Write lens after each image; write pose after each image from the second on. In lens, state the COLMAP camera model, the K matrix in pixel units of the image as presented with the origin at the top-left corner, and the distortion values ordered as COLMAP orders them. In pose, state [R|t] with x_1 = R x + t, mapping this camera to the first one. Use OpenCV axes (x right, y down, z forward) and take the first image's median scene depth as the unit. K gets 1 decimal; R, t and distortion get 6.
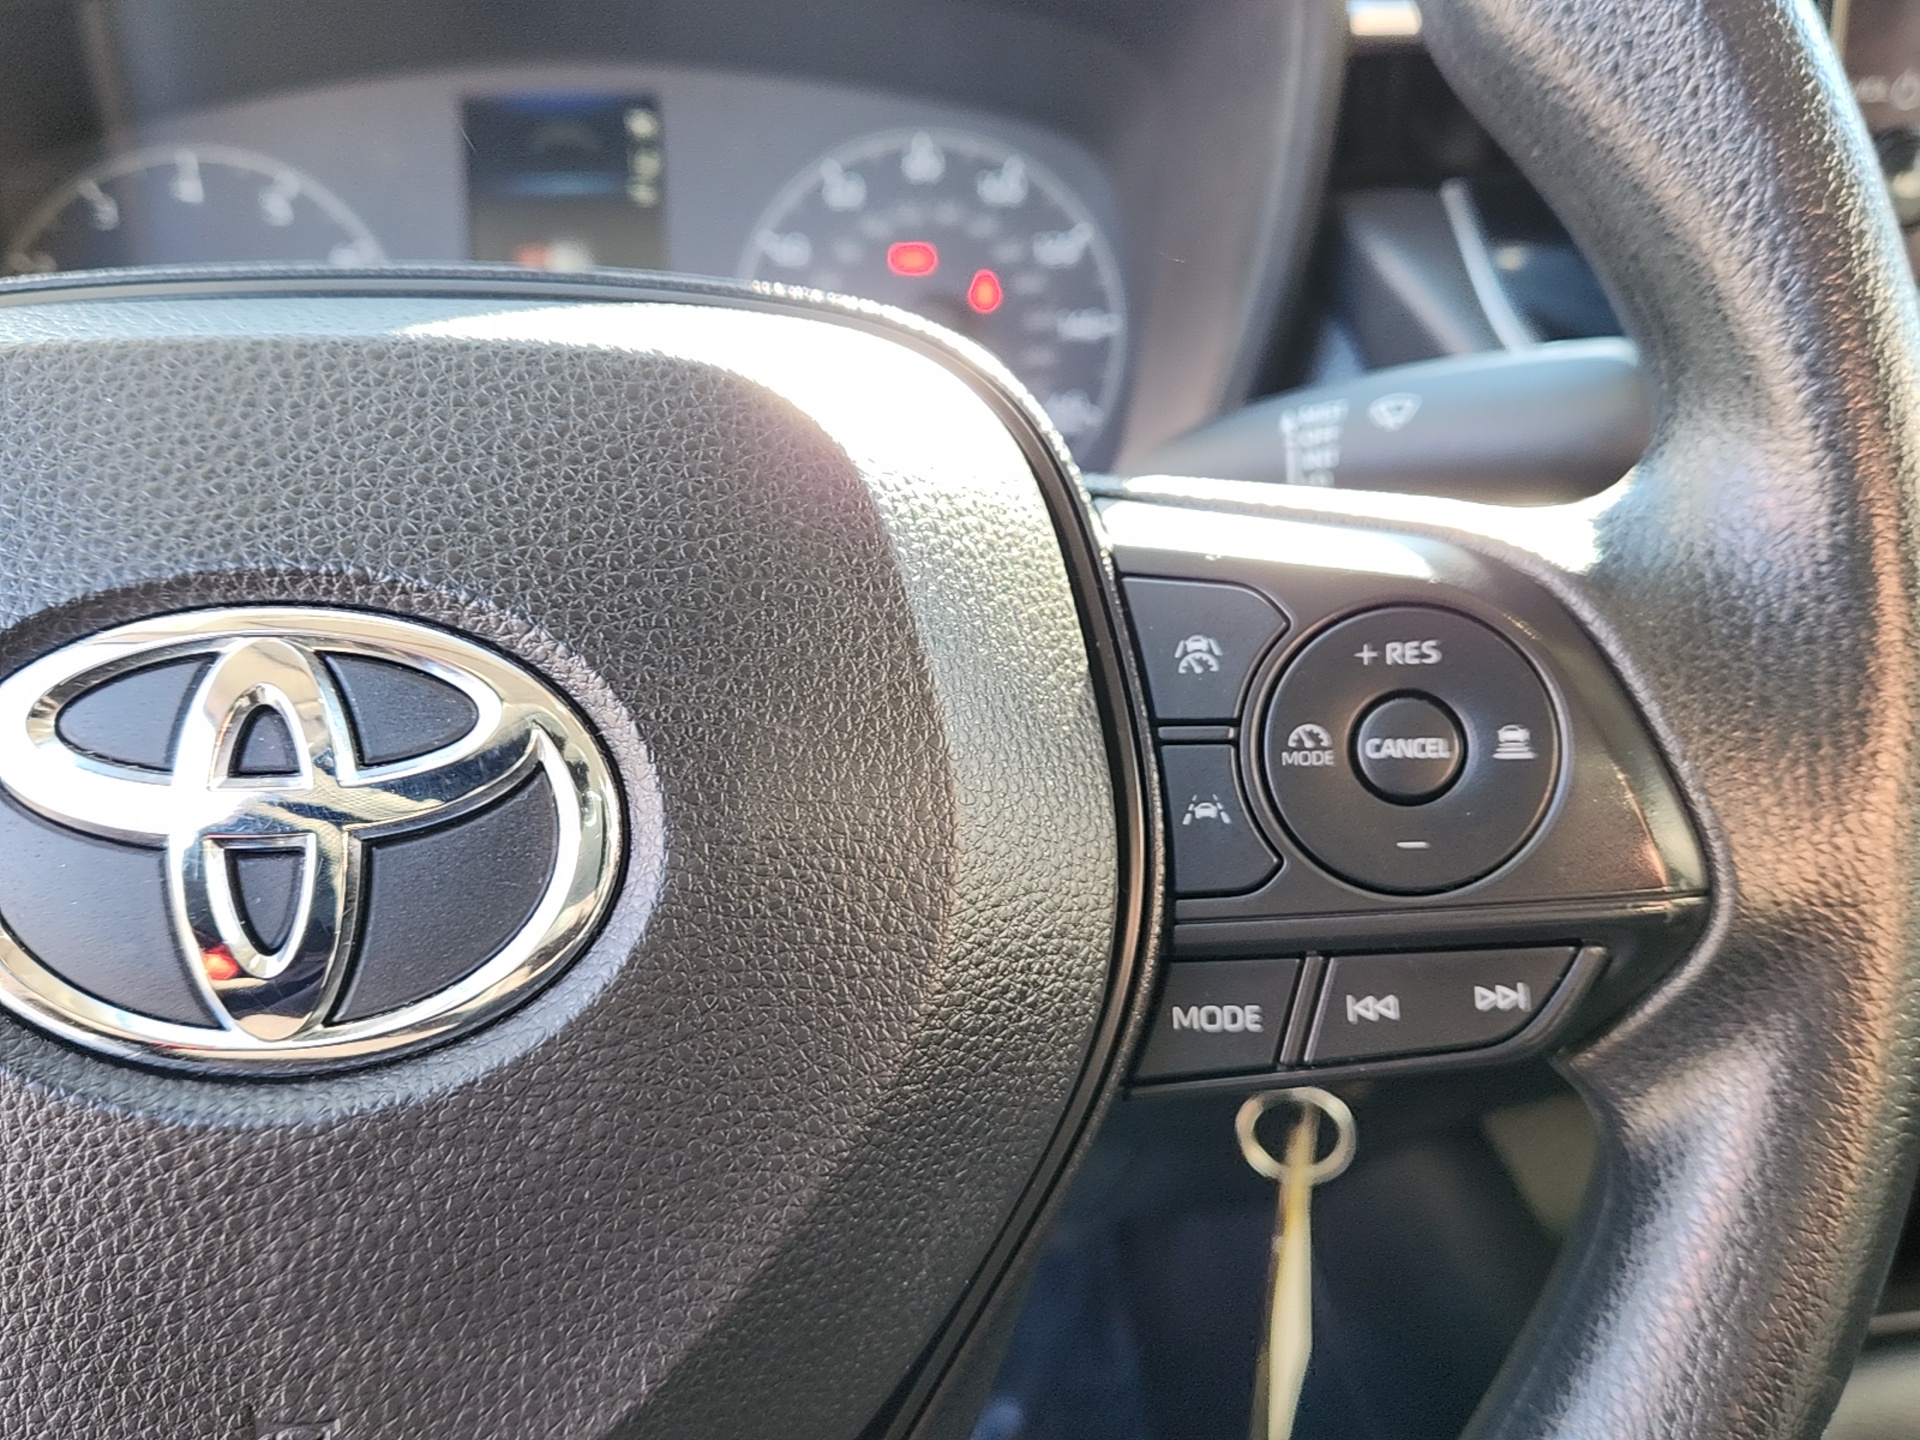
lens RADIAL K [[1685.0, 0, 960.0], [0, 1685.0, 720.0], [0, 0, 1]] dist [-0.009647, -0.001847]
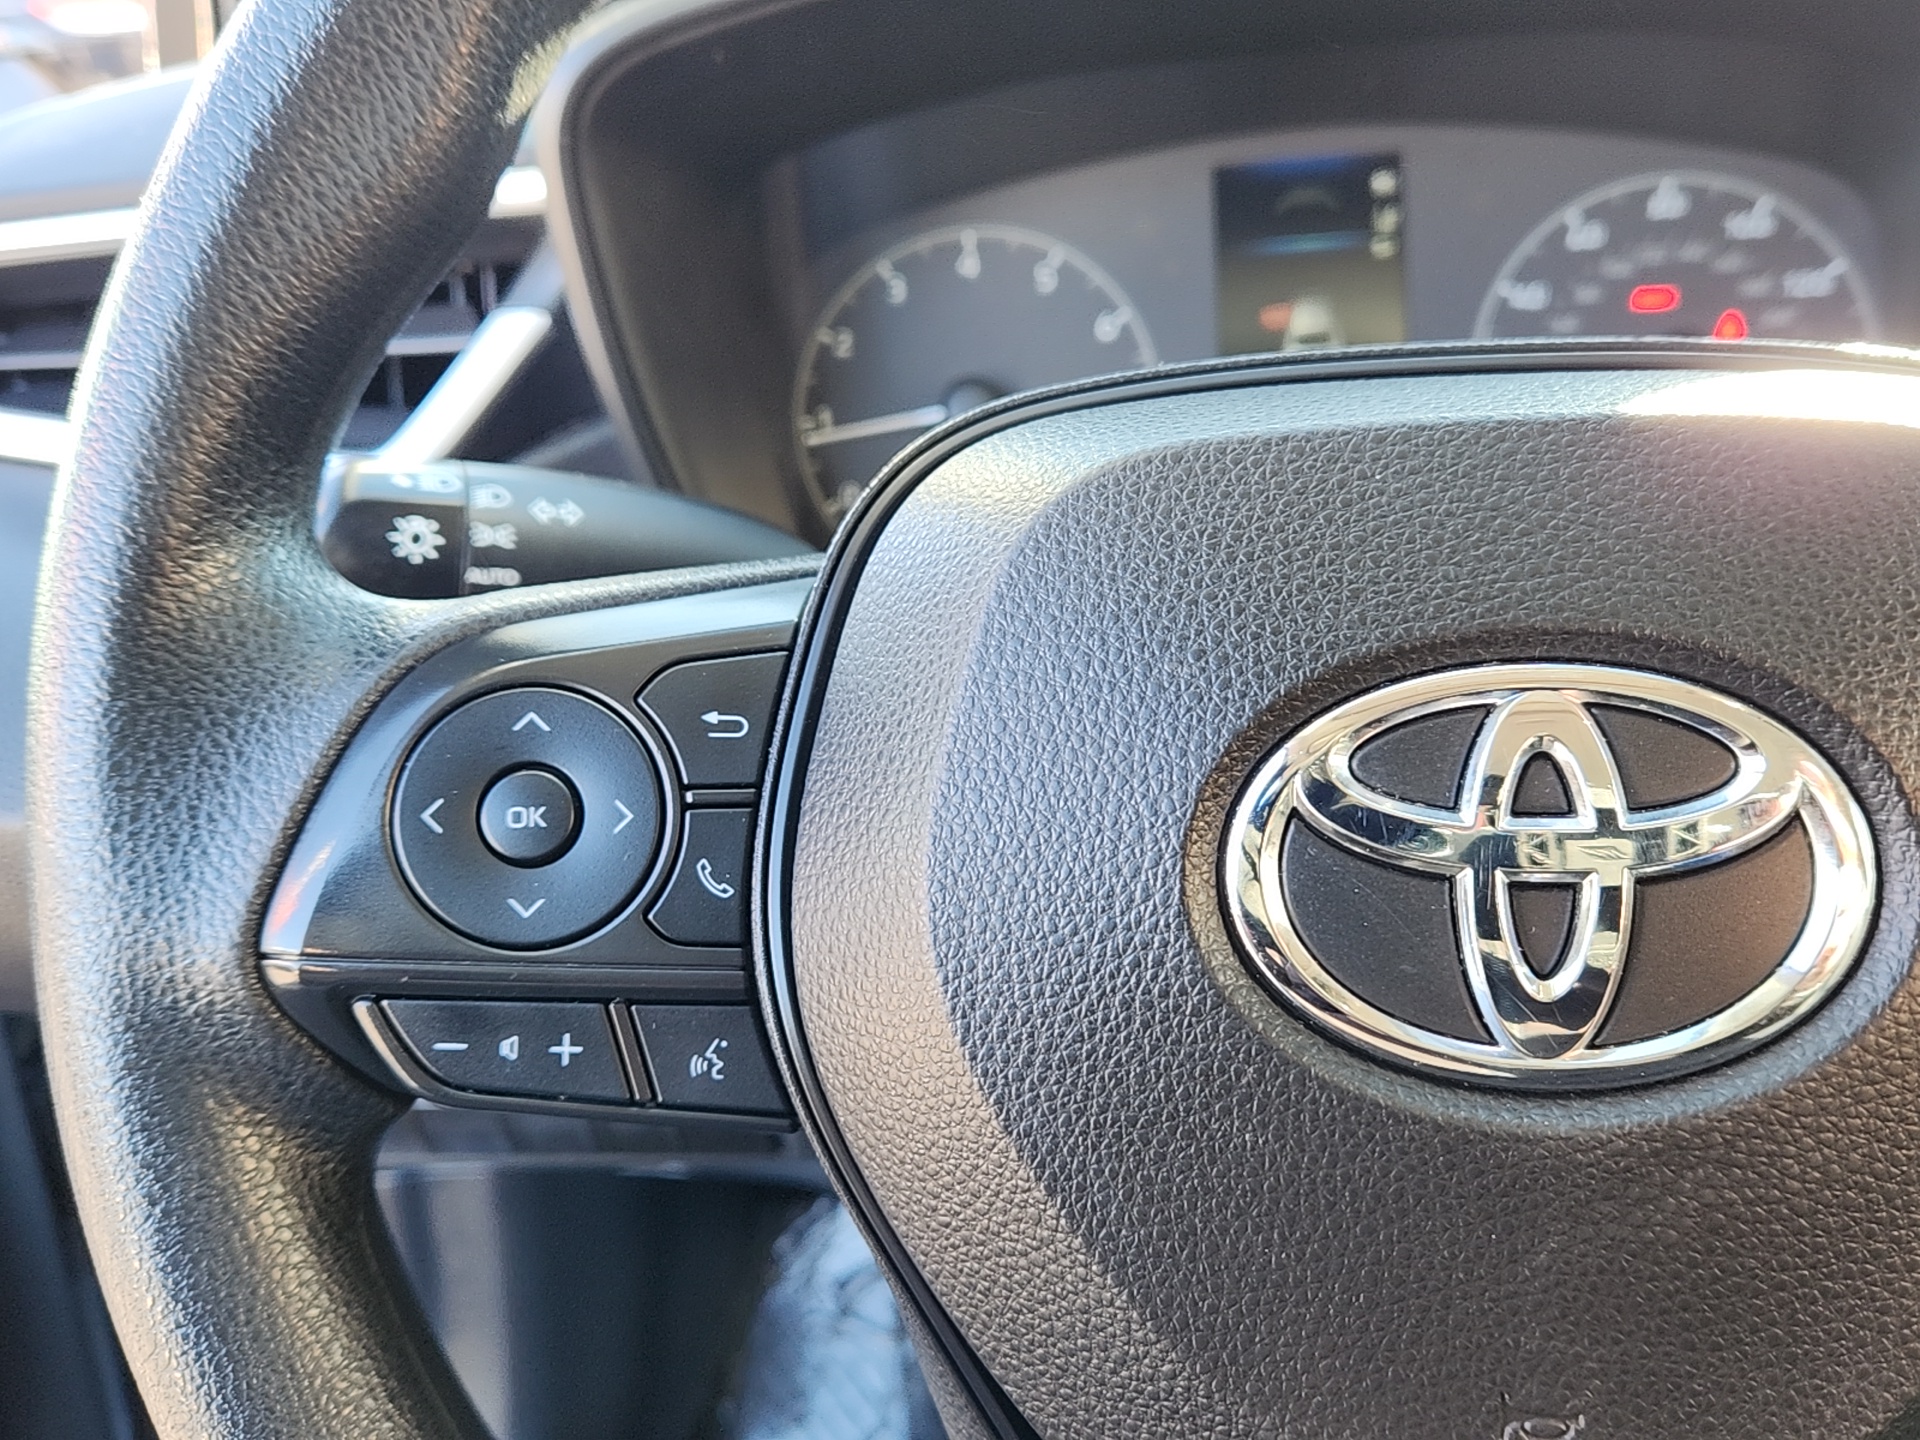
lens RADIAL K [[1673.5, 0, 961.9], [0, 1673.5, 707.3], [0, 0, 1]] dist [0.025748, -0.011212]
pose [[0.971226, 0.015024, -0.237687, -0.512711], [-0.020853, 0.999540, -0.022027, -0.005939], [0.237246, 0.026350, 0.971092, -0.155533]]
